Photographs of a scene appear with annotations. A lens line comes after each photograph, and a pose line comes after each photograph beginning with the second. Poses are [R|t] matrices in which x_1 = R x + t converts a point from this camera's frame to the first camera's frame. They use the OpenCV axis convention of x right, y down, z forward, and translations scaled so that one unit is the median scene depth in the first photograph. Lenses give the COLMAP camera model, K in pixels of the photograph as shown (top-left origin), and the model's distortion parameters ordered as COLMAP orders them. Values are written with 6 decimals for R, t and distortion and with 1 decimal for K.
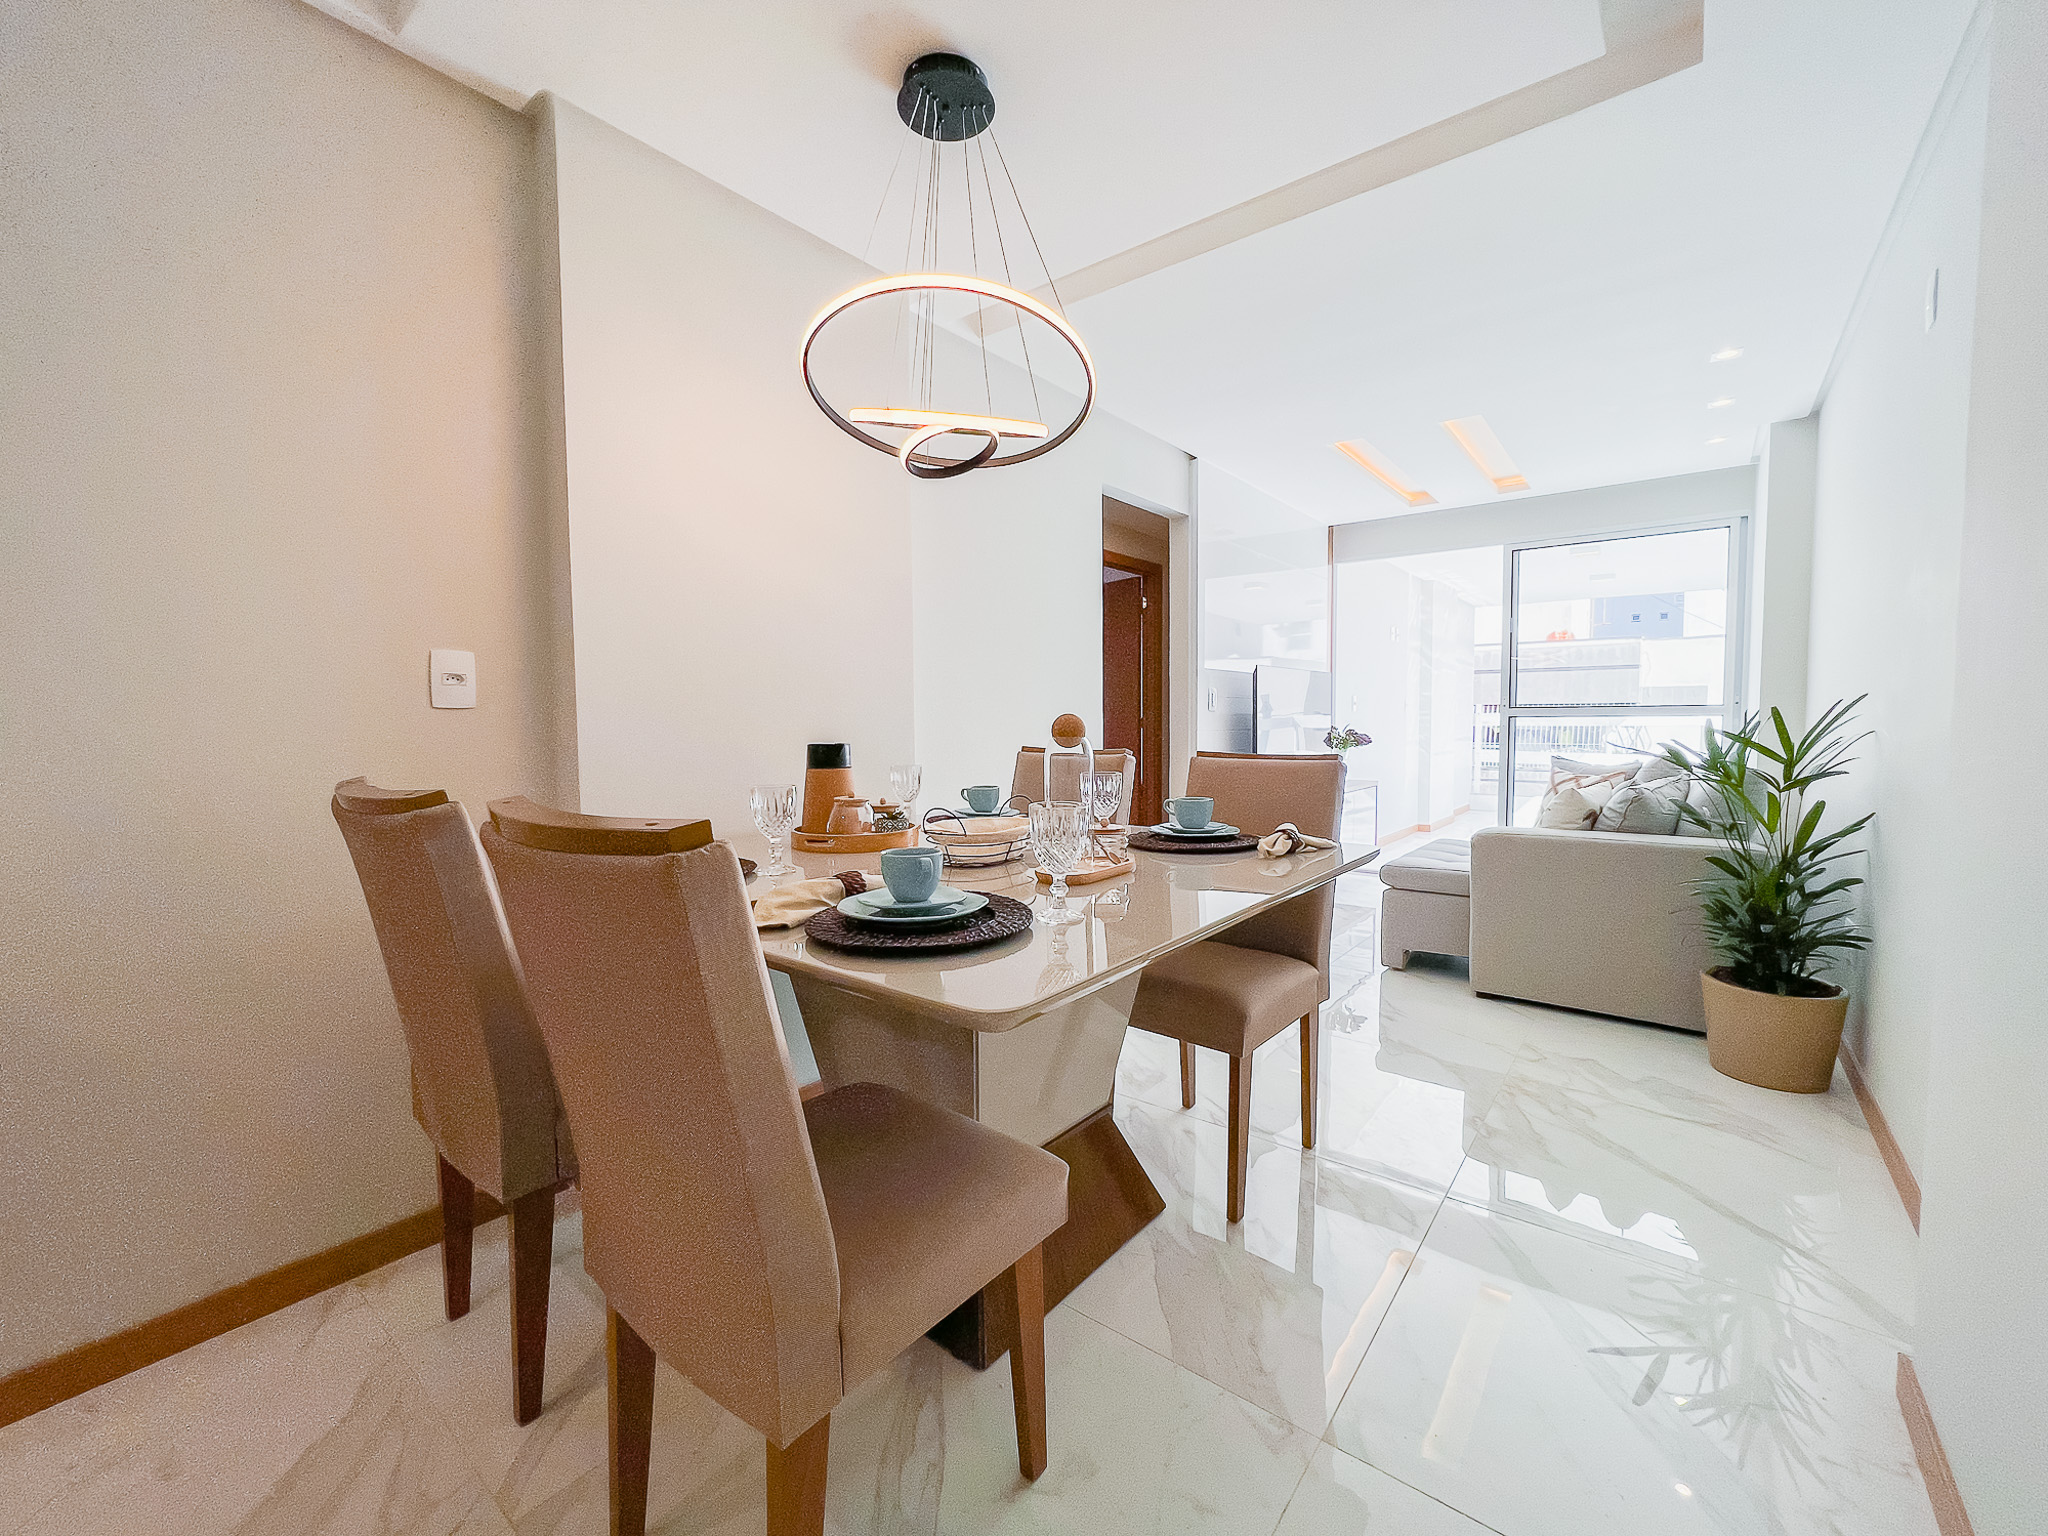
lens RADIAL K [[852.2, 0, 996.8], [0, 852.2, 764.3], [0, 0, 1]] dist [-0.000245, 0.000094]
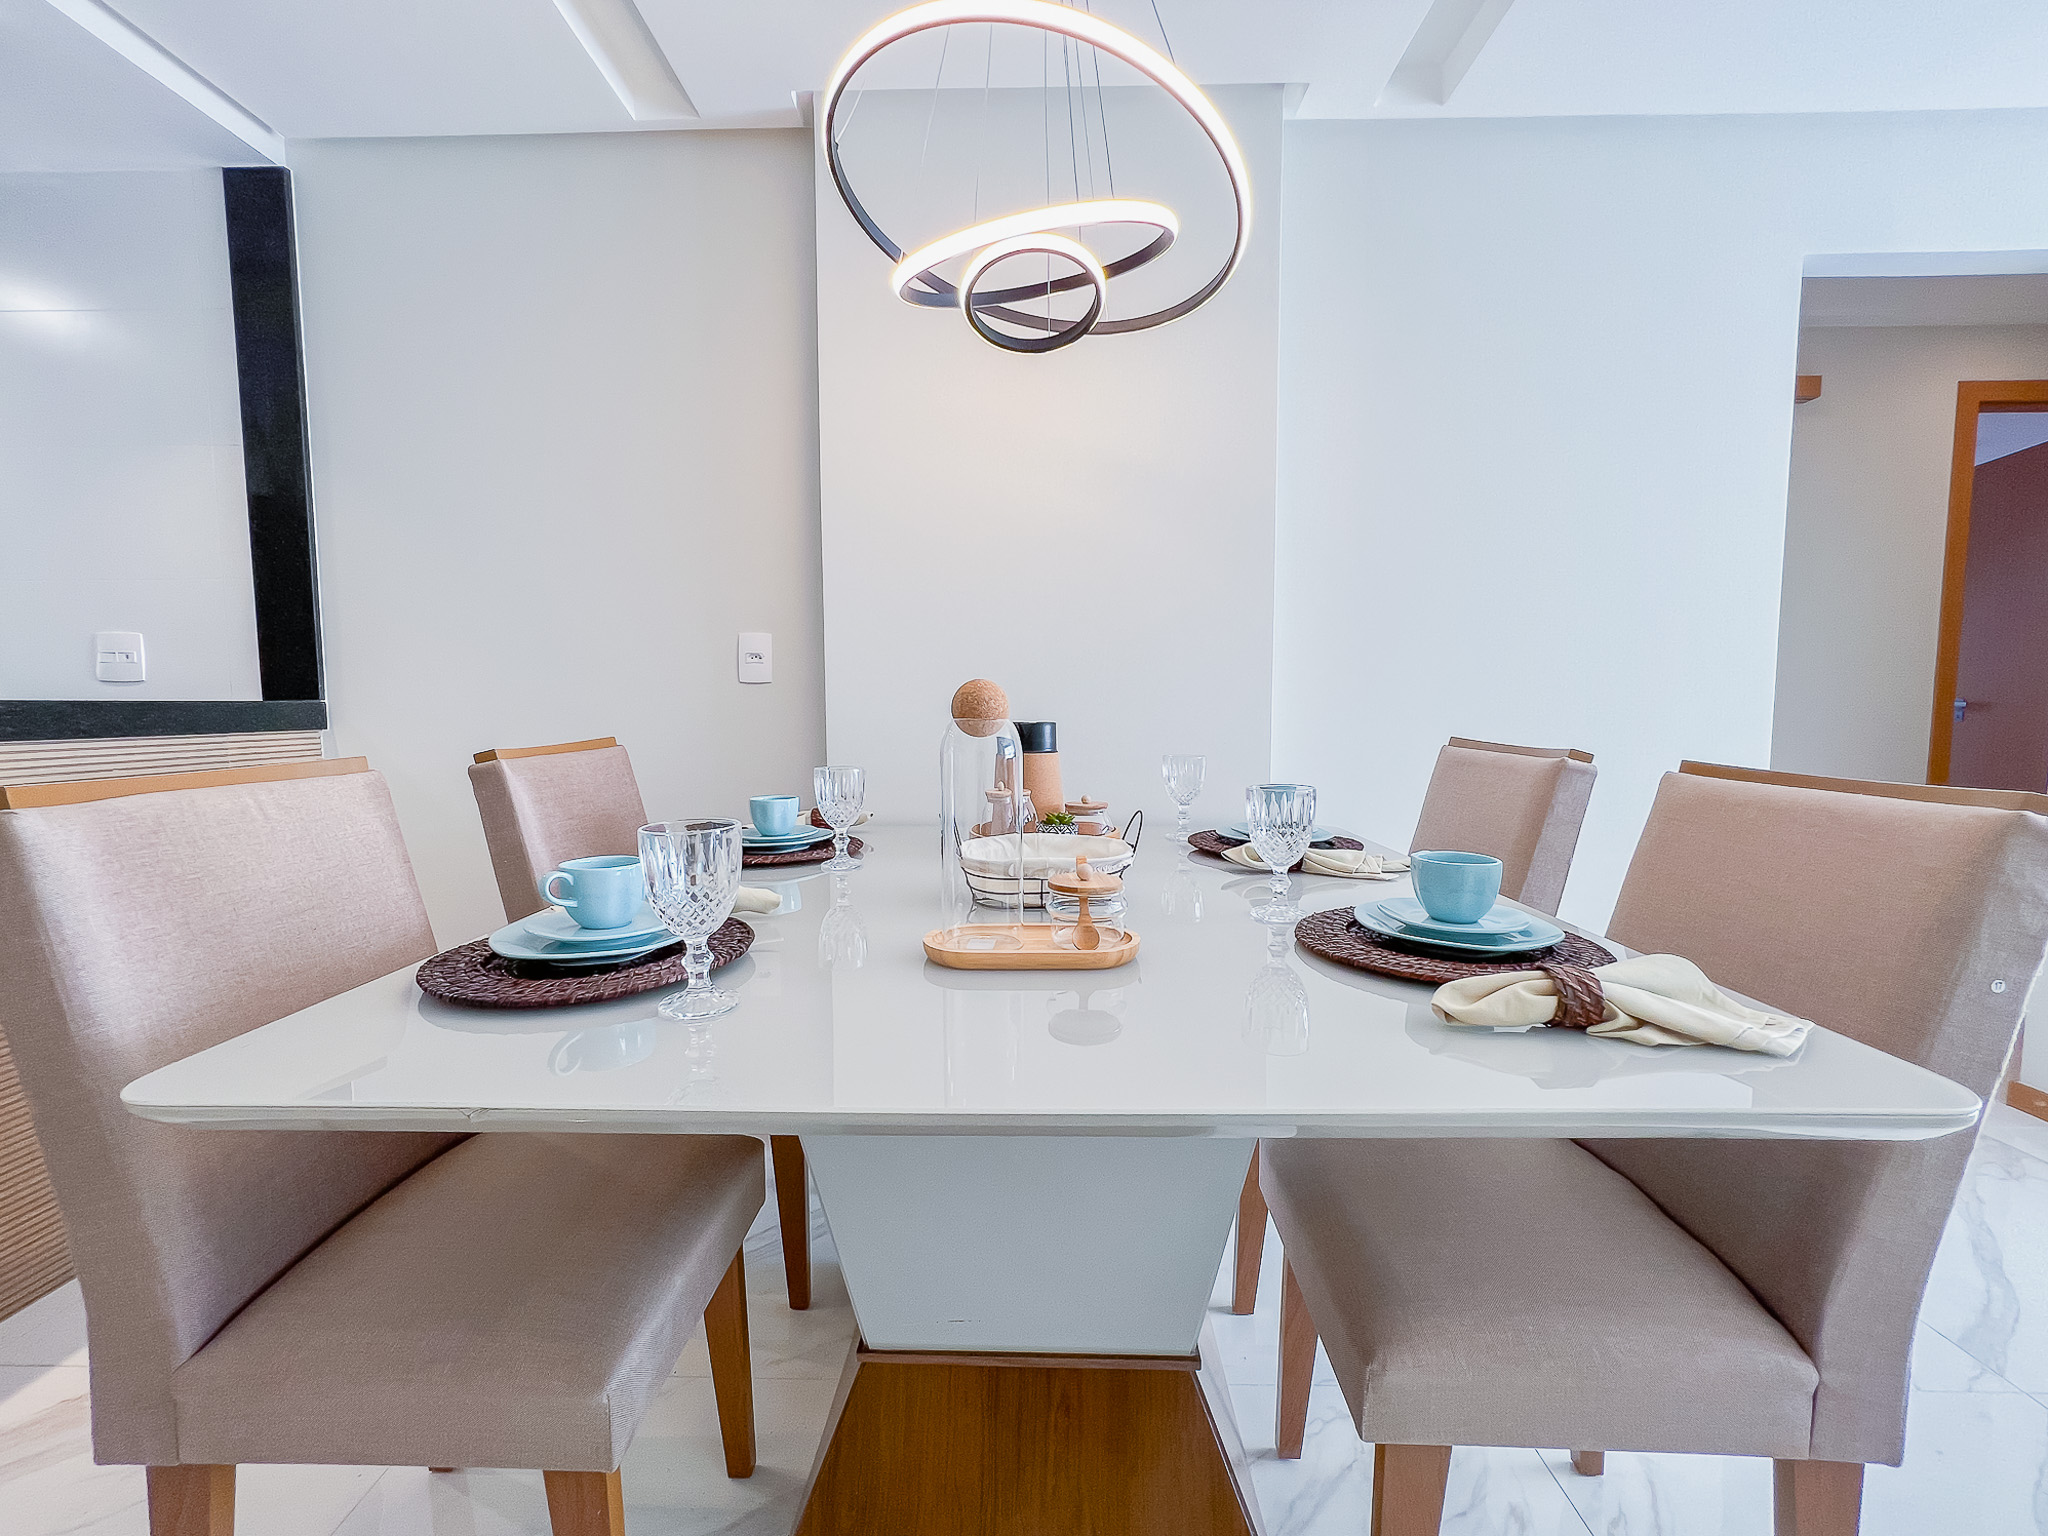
lens RADIAL K [[803.7, 0, 1027.9], [0, 803.7, 744.4], [0, 0, 1]] dist [0.021769, 0.000060]
pose [[0.660393, 0.060083, -0.748512, 0.413779], [-0.039225, 0.998193, 0.045518, -0.041450], [0.749895, -0.000699, 0.661557, 0.496255]]
